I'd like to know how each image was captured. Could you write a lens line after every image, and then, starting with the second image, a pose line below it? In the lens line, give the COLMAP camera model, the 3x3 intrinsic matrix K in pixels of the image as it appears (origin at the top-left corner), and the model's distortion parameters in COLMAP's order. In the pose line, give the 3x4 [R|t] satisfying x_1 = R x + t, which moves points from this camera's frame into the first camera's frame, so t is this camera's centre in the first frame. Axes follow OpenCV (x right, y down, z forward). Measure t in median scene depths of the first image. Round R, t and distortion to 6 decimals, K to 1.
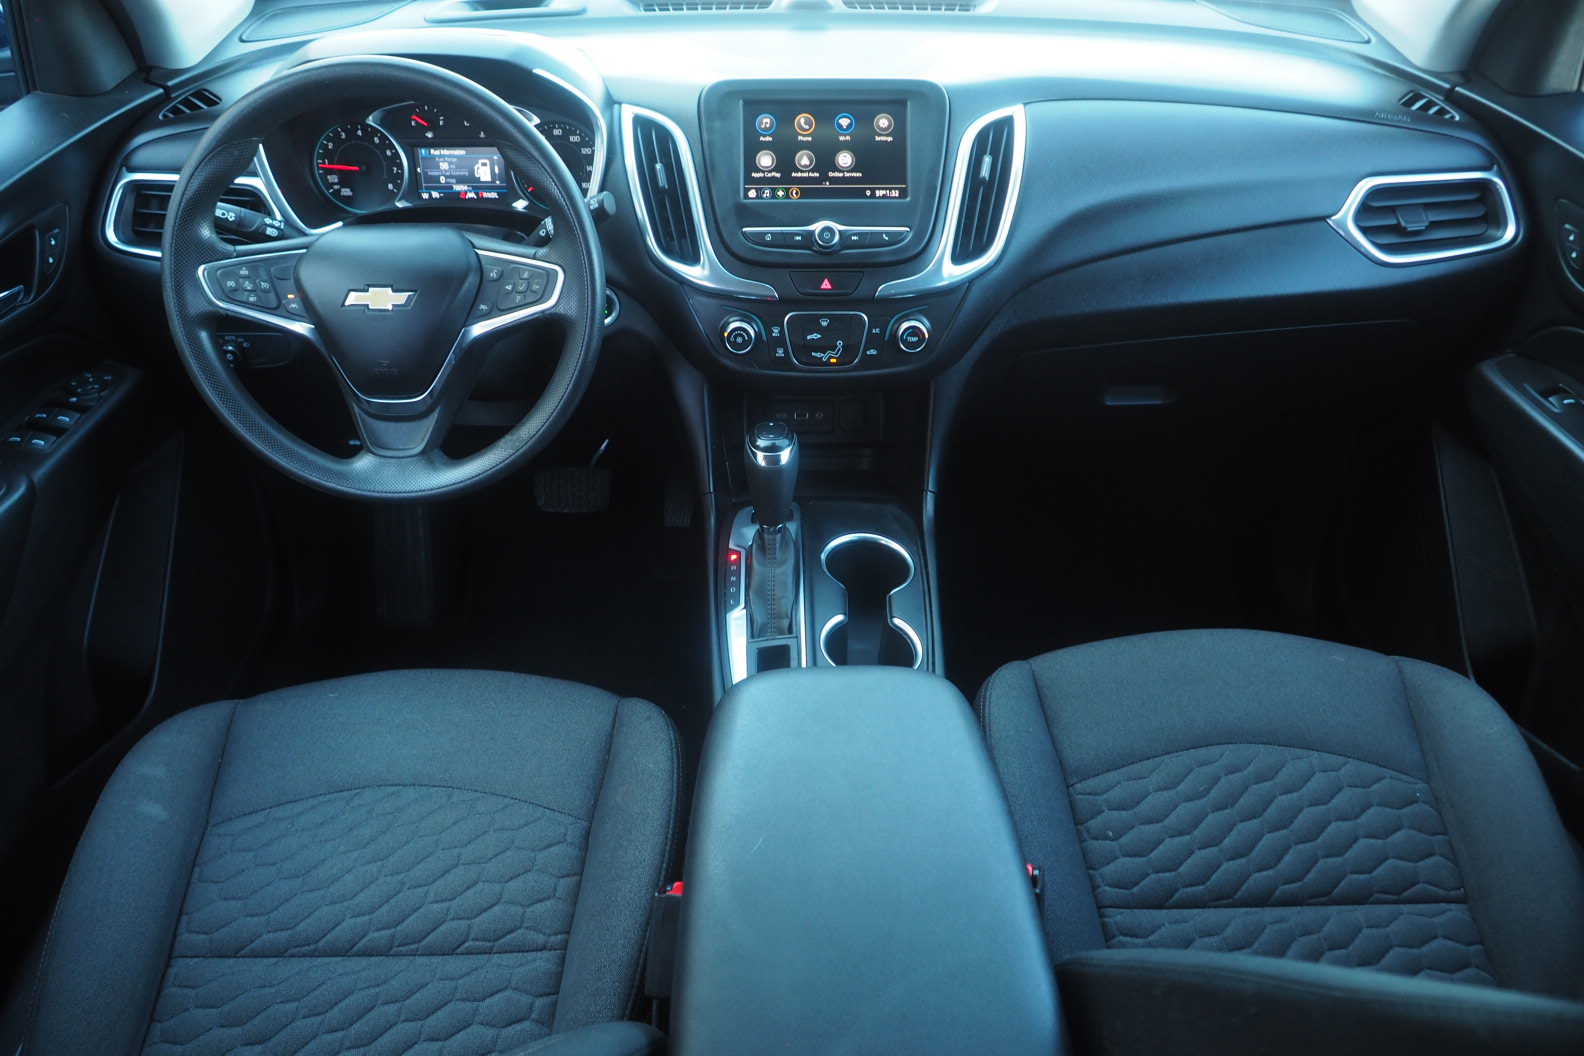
lens RADIAL K [[1115.2, 0, 796.6], [0, 1115.2, 526.4], [0, 0, 1]] dist [-0.032004, 0.005443]
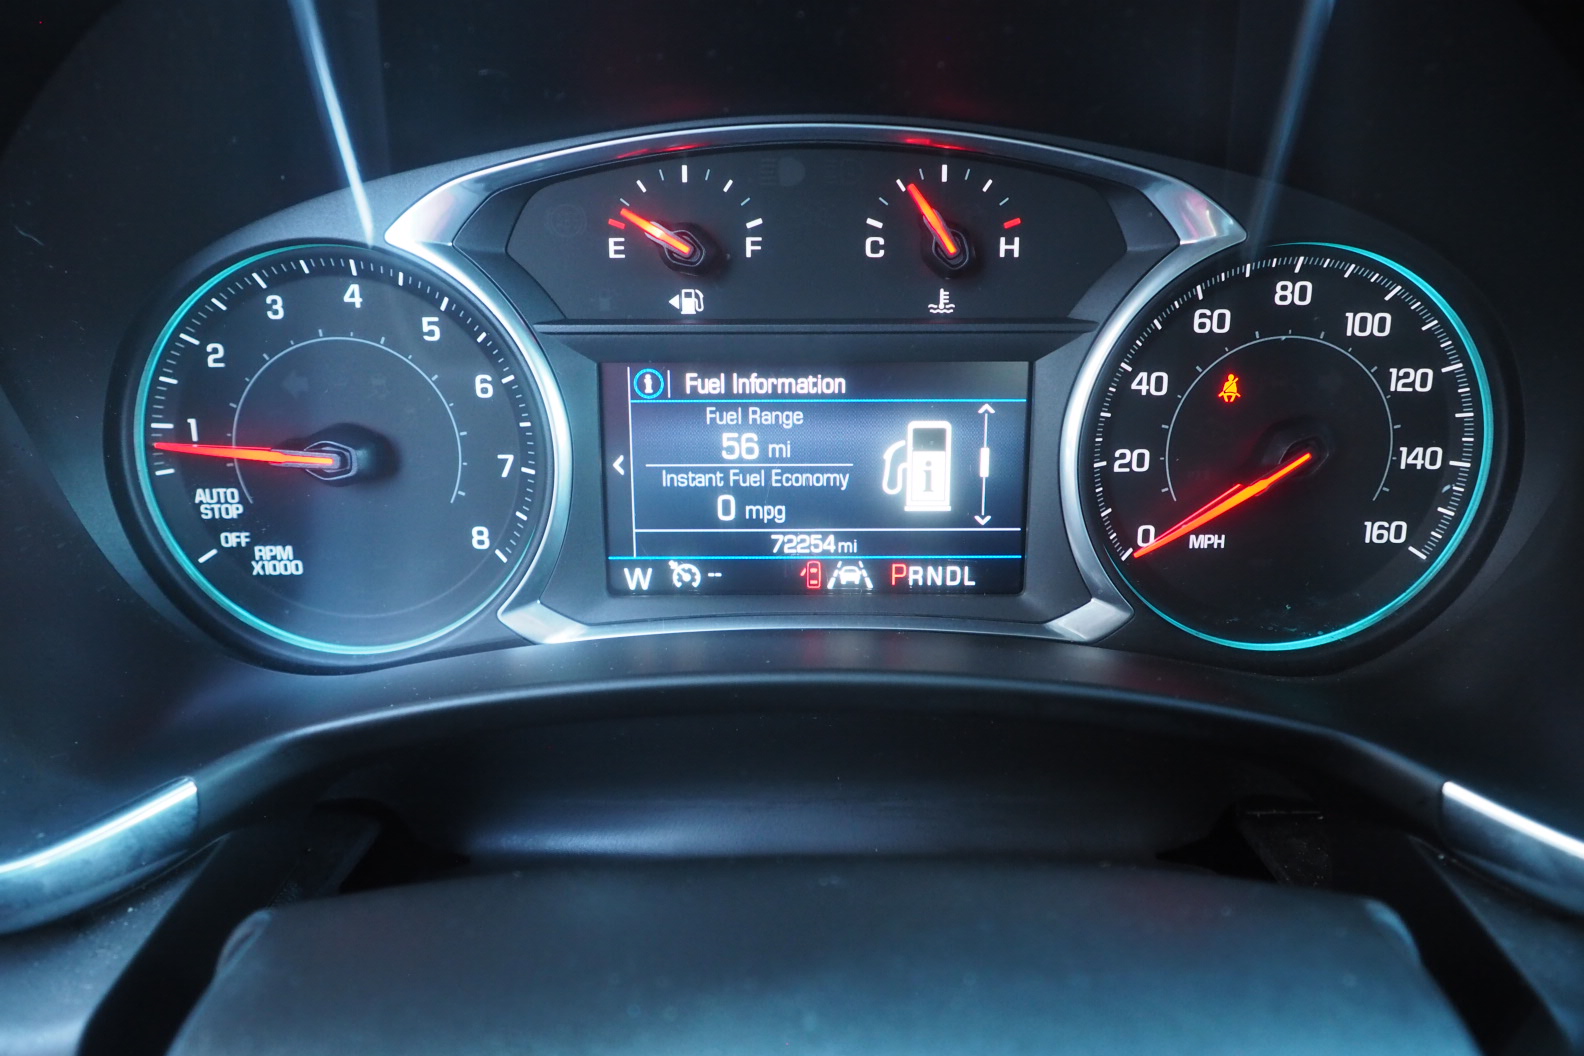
lens RADIAL K [[1115.2, 0, 793.3], [0, 1115.2, 532.0], [0, 0, 1]] dist [-0.032004, 0.005443]
pose [[0.999803, -0.003199, -0.019582, -0.332159], [-0.000859, 0.979011, -0.203808, -0.290417], [0.019823, 0.203785, 0.978815, 0.868282]]
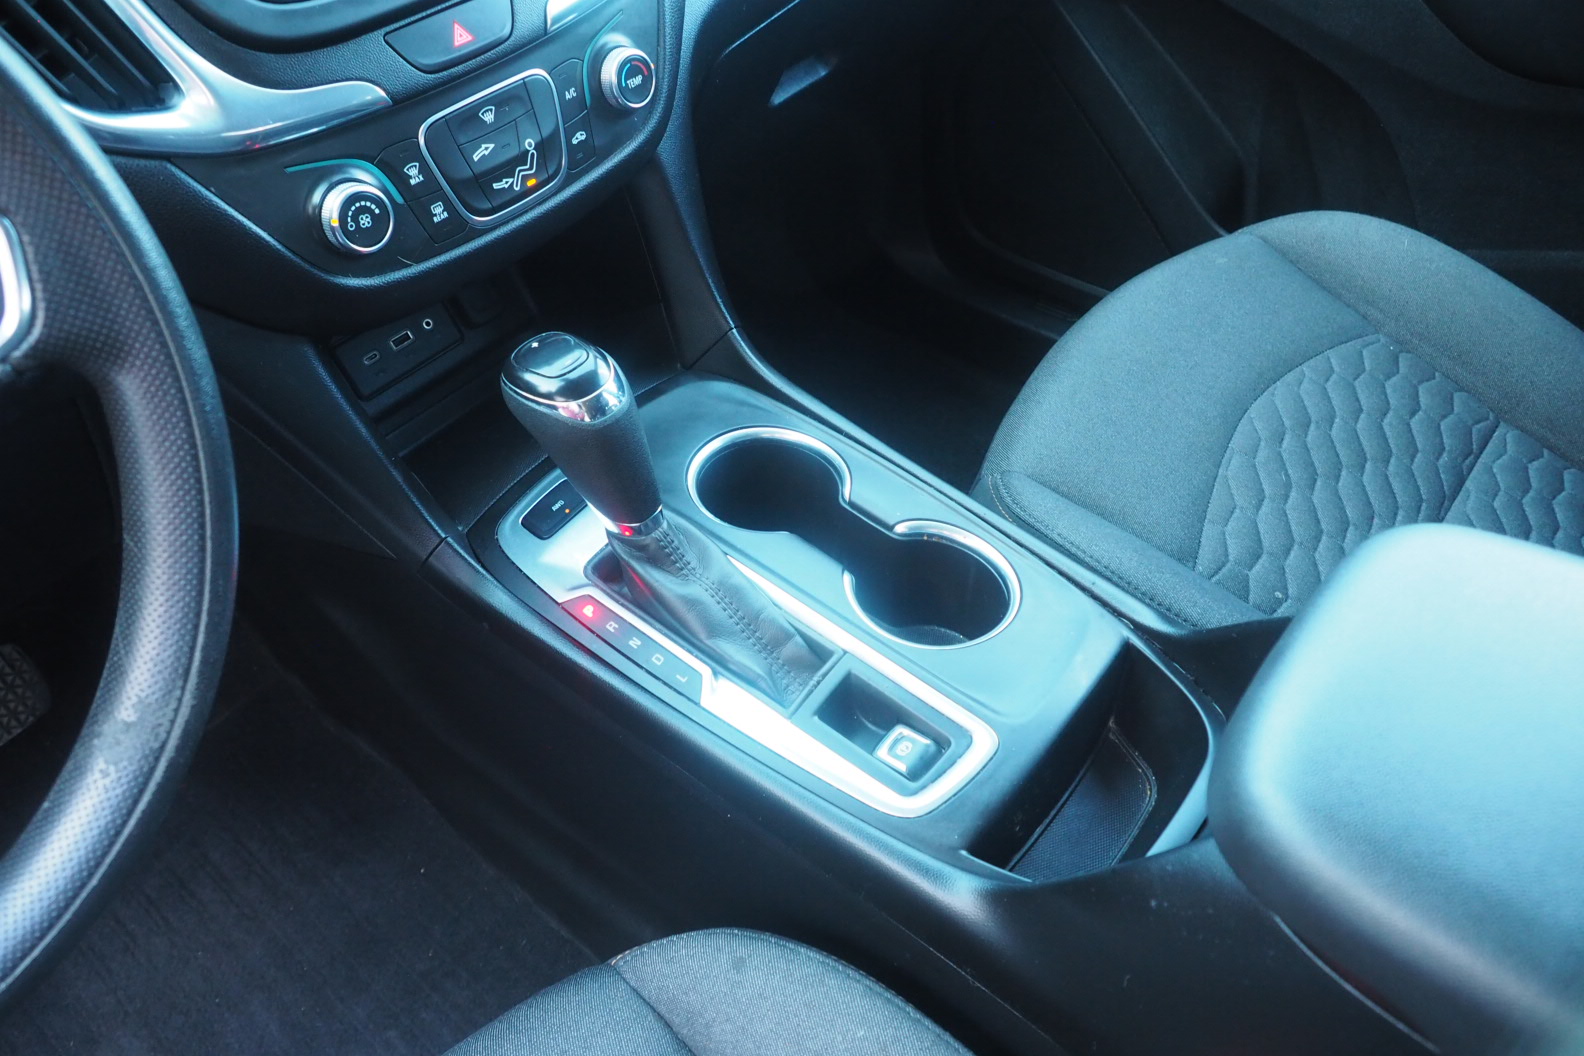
lens RADIAL K [[1115.2, 0, 798.3], [0, 1115.2, 533.8], [0, 0, 1]] dist [-0.032004, 0.005443]
pose [[0.648985, -0.570283, 0.503582, -0.238160], [0.473564, 0.820852, 0.319277, -0.123340], [-0.595445, 0.031272, 0.802787, 0.535572]]
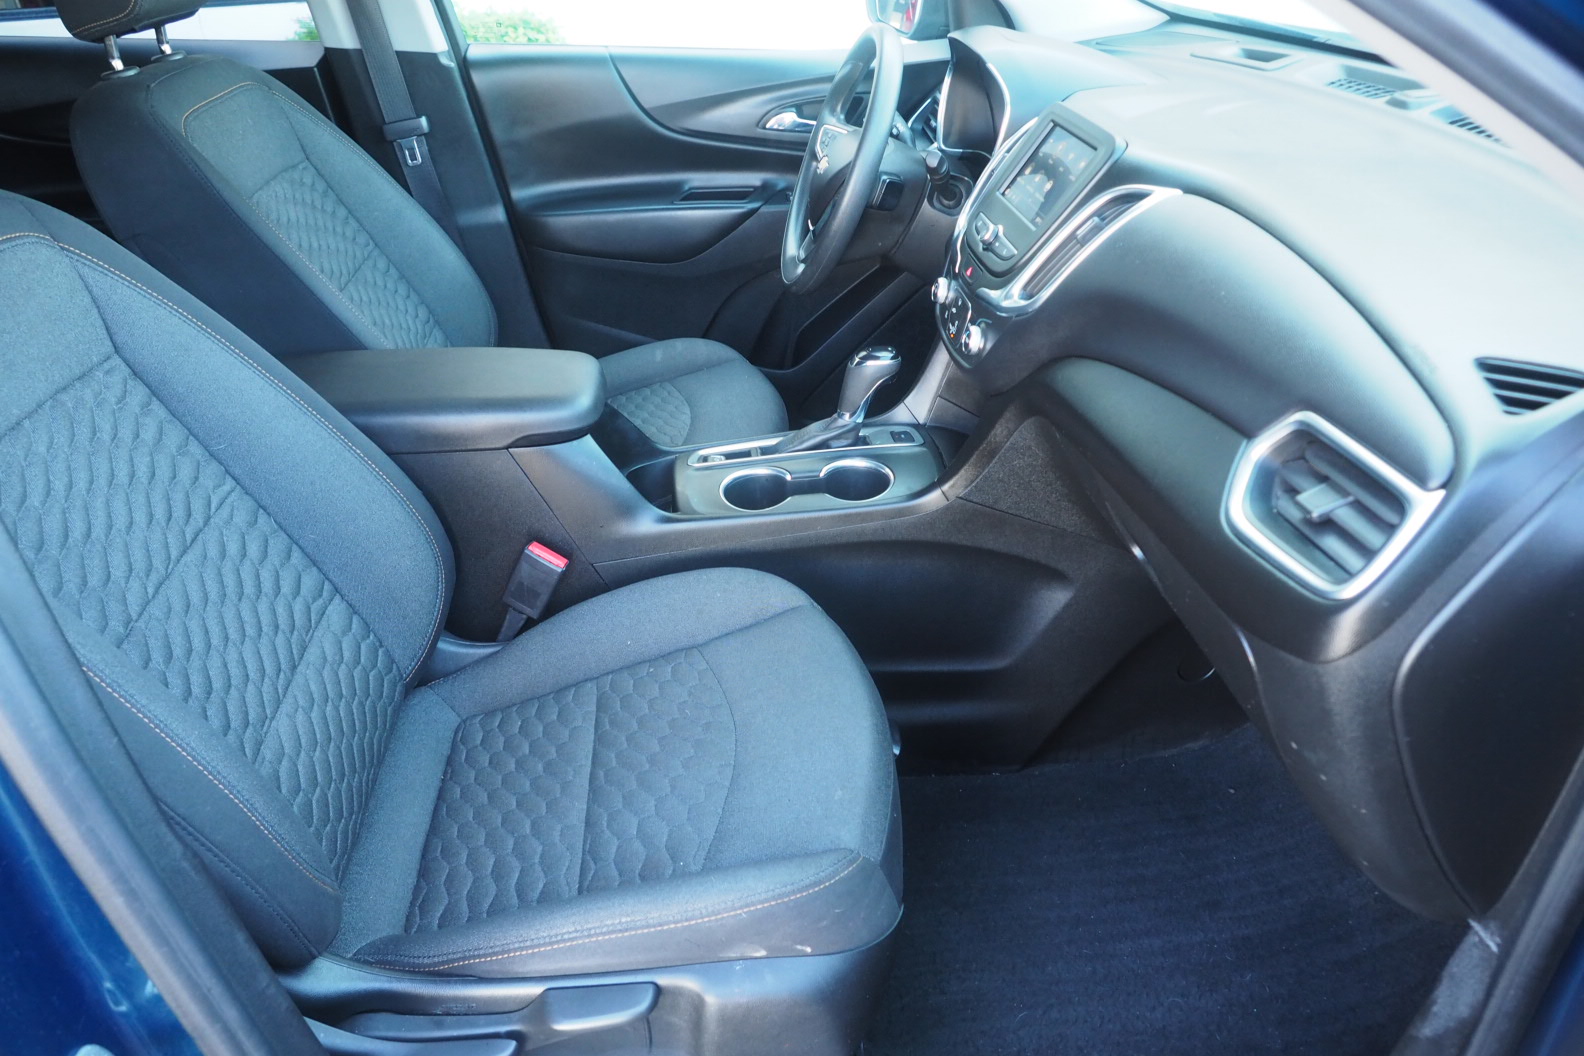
lens RADIAL K [[1115.2, 0, 797.9], [0, 1115.2, 536.9], [0, 0, 1]] dist [-0.032004, 0.005443]
pose [[0.075961, 0.506681, -0.858781, 1.149610], [-0.557602, 0.735595, 0.384681, -0.358855], [0.826626, 0.449637, 0.338403, 0.575733]]
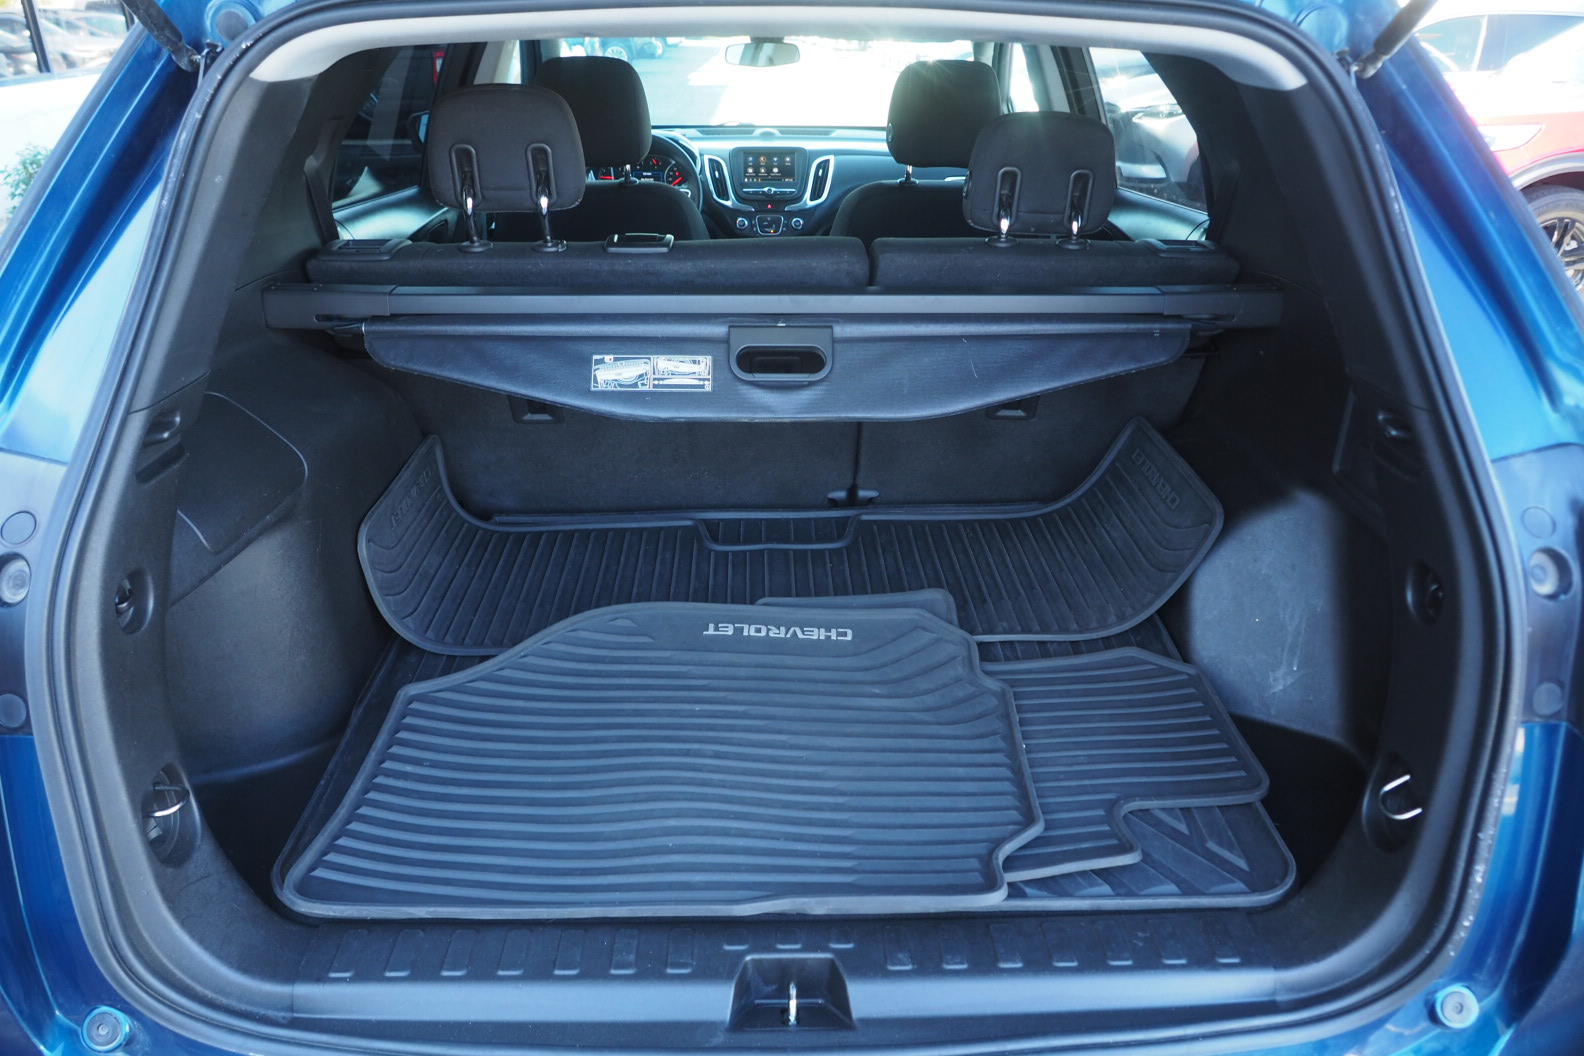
lens RADIAL K [[1115.2, 0, 794.7], [0, 1115.2, 527.9], [0, 0, 1]] dist [-0.032004, 0.005443]
pose [[0.999997, 0.000643, -0.002298, 0.105686], [-0.001091, 0.979643, -0.200745, 1.295493], [0.002122, 0.200747, 0.979641, -1.883122]]
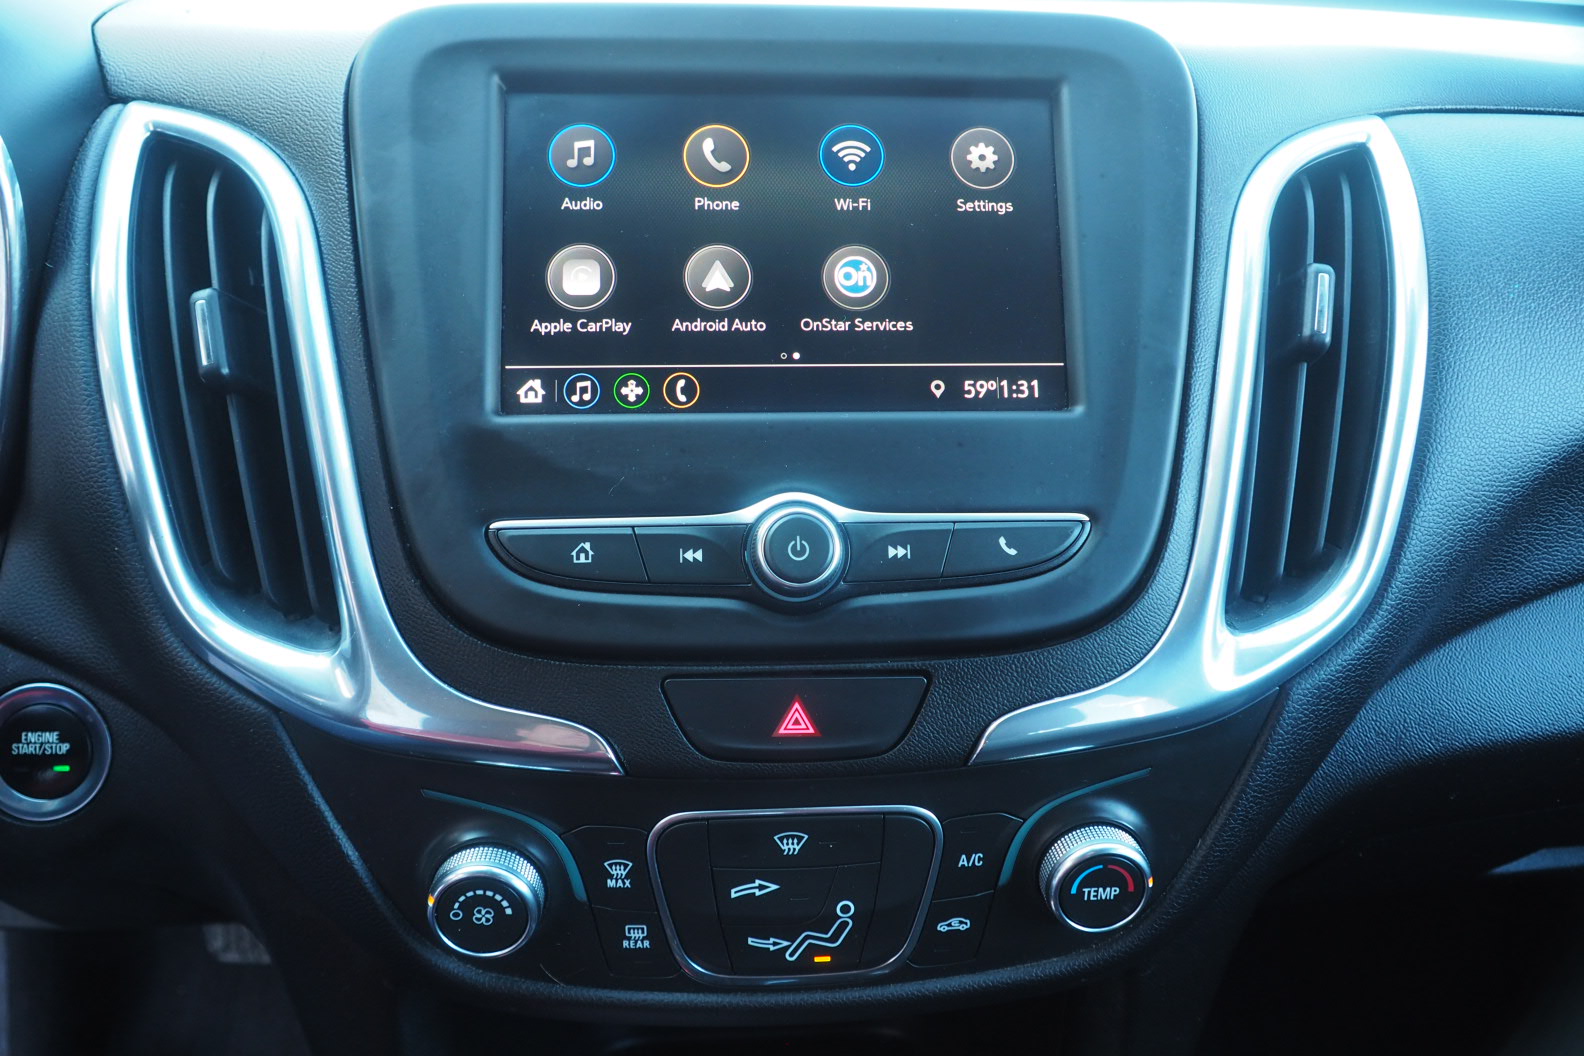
lens RADIAL K [[1115.2, 0, 794.9], [0, 1115.2, 527.7], [0, 0, 1]] dist [-0.032004, 0.005443]
pose [[0.998798, -0.007977, 0.048368, 0.013038], [0.012628, 0.995239, -0.096641, -0.236092], [-0.047367, 0.097136, 0.994143, 0.716489]]
